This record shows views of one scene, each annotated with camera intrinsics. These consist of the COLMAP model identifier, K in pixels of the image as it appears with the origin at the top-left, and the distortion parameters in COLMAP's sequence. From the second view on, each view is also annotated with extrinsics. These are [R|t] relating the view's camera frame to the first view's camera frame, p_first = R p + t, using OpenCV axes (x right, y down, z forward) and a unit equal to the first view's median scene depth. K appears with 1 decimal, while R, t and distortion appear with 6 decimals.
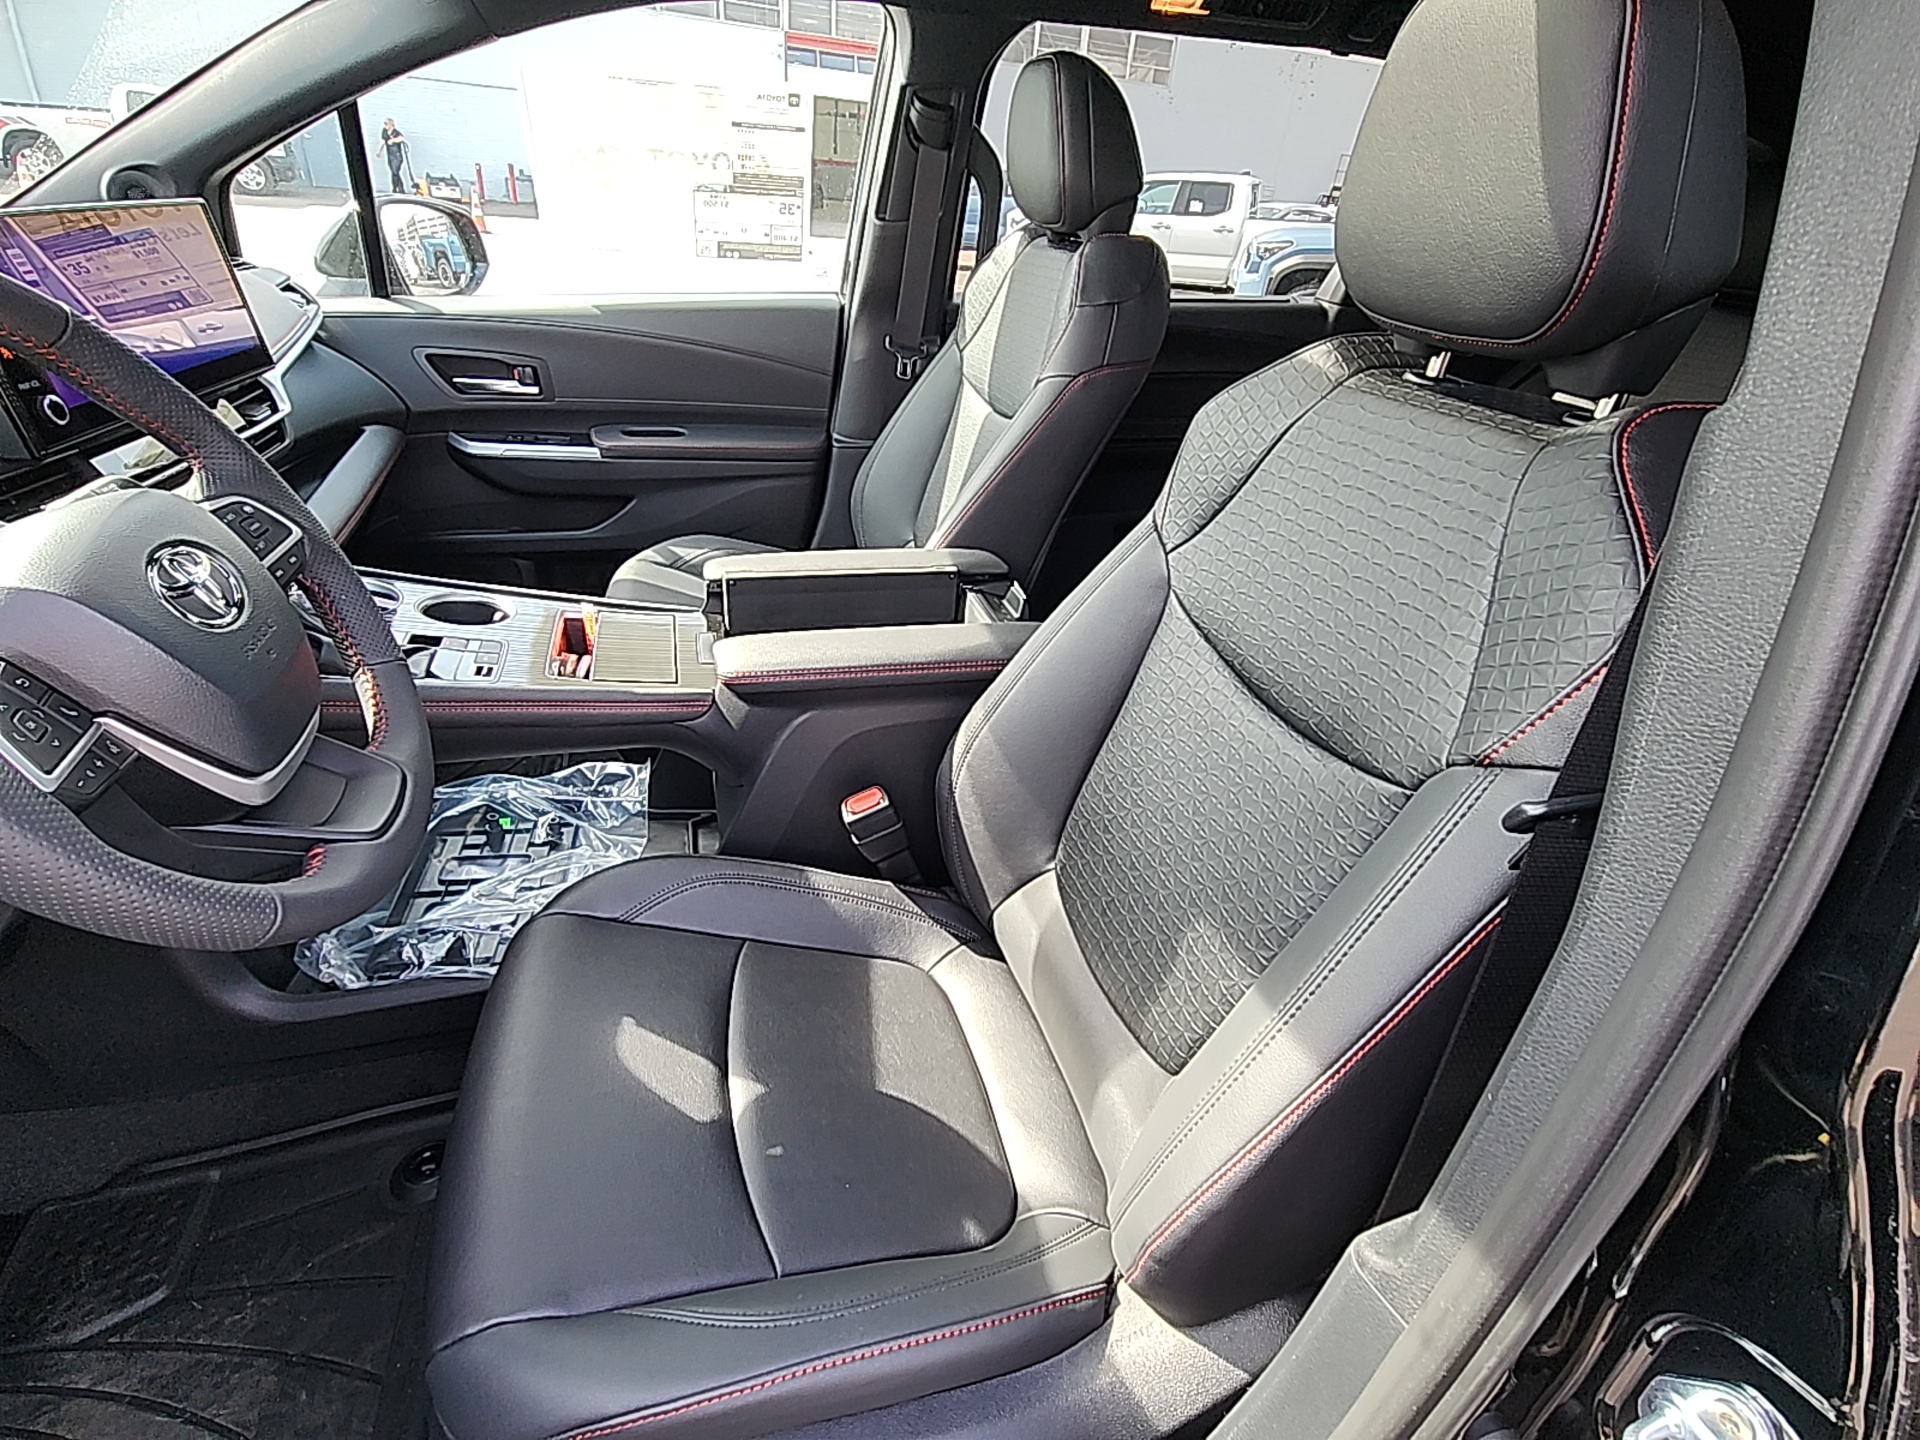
lens RADIAL K [[861.1, 0, 960.4], [0, 861.1, 662.1], [0, 0, 1]] dist [0.001048, 0.000173]
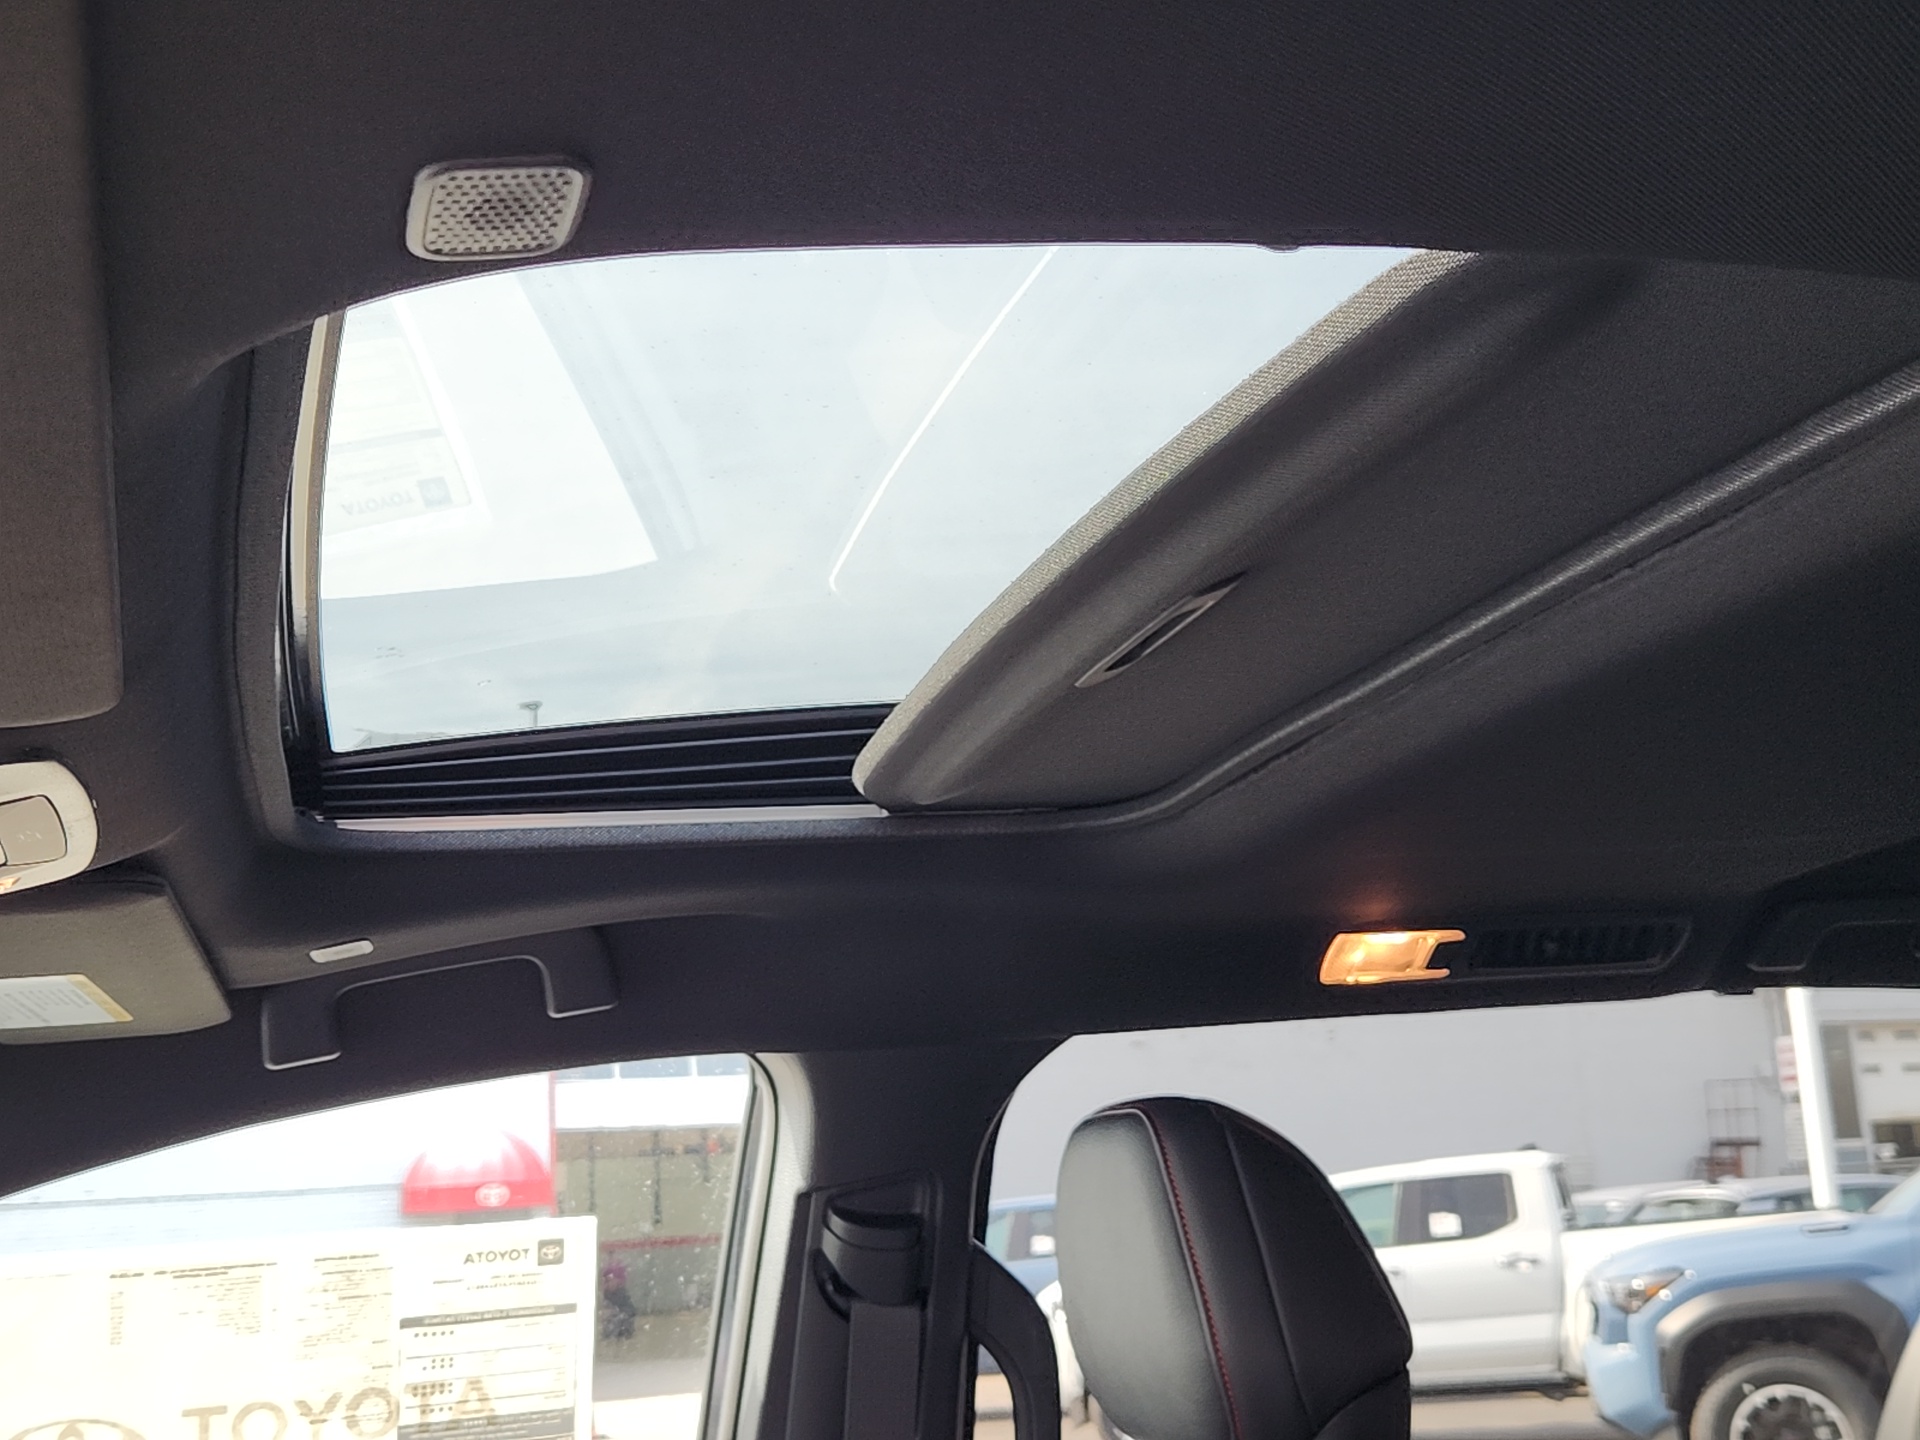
lens RADIAL K [[1753.2, 0, 955.1], [0, 1753.2, 723.8], [0, 0, 1]] dist [0.048279, -0.028398]
pose [[0.990184, -0.125784, 0.060937, -0.013487], [0.135126, 0.750102, -0.647370, -0.248880], [0.035720, 0.649250, 0.759736, 0.165088]]
